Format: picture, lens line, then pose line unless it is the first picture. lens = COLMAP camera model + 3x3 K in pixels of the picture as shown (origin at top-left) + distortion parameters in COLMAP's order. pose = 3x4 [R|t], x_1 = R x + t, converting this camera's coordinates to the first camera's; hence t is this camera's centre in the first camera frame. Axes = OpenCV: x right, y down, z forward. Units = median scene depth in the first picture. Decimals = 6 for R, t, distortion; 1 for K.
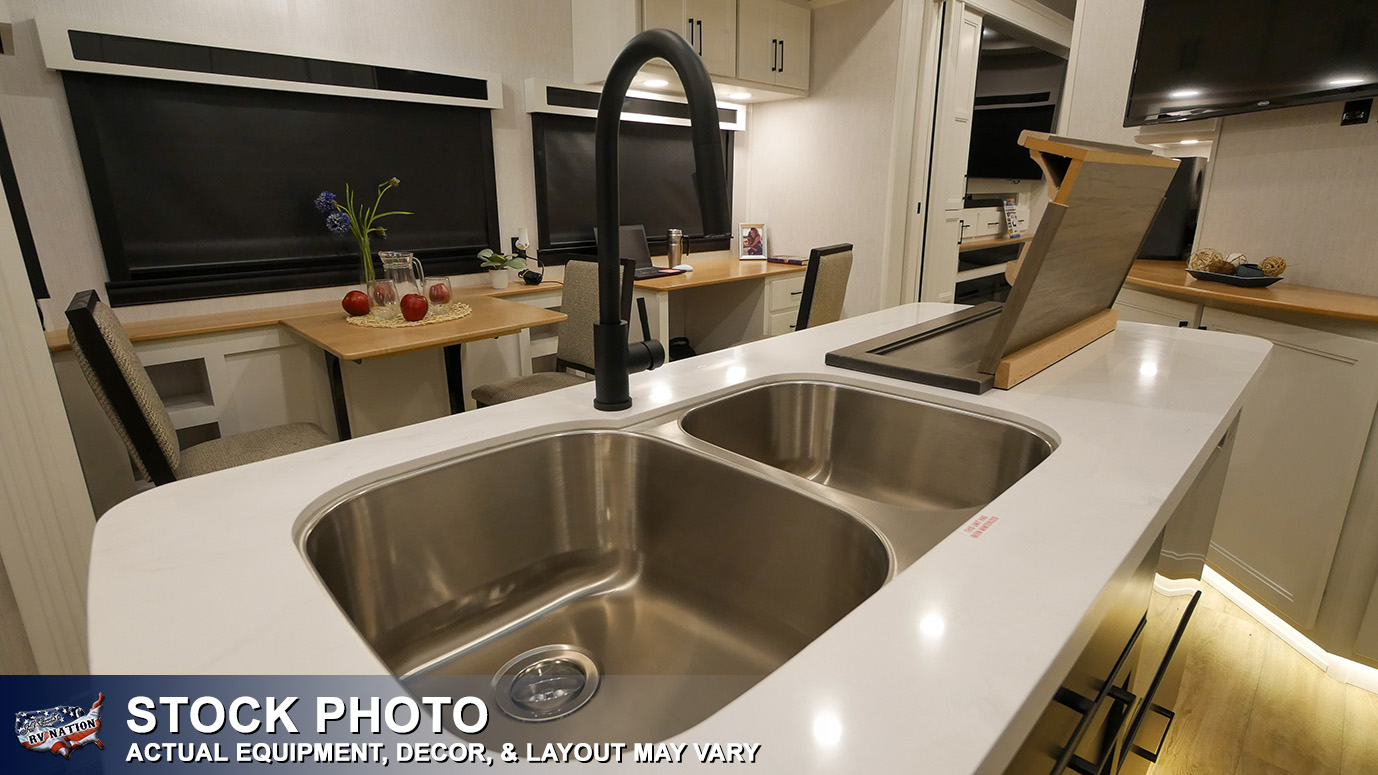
lens RADIAL K [[658.1, 0, 689.5], [0, 658.1, 377.0], [0, 0, 1]] dist [0.001199, -0.001363]
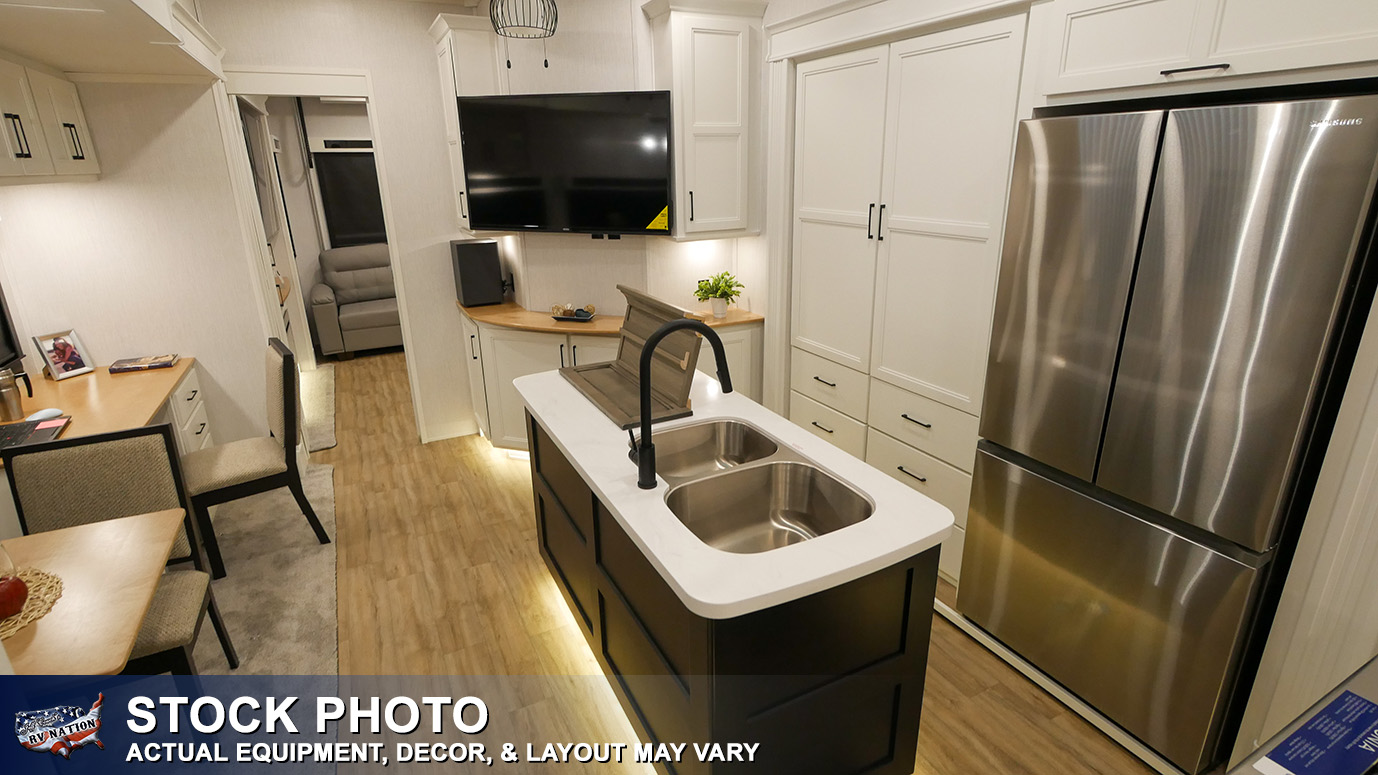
lens RADIAL K [[658.1, 0, 680.6], [0, 658.1, 388.1], [0, 0, 1]] dist [0.001199, -0.001363]
pose [[0.300089, -0.304578, 0.903980, -0.858683], [0.266547, 0.936682, 0.227112, -0.307553], [-0.915915, 0.172799, 0.362272, 0.064473]]
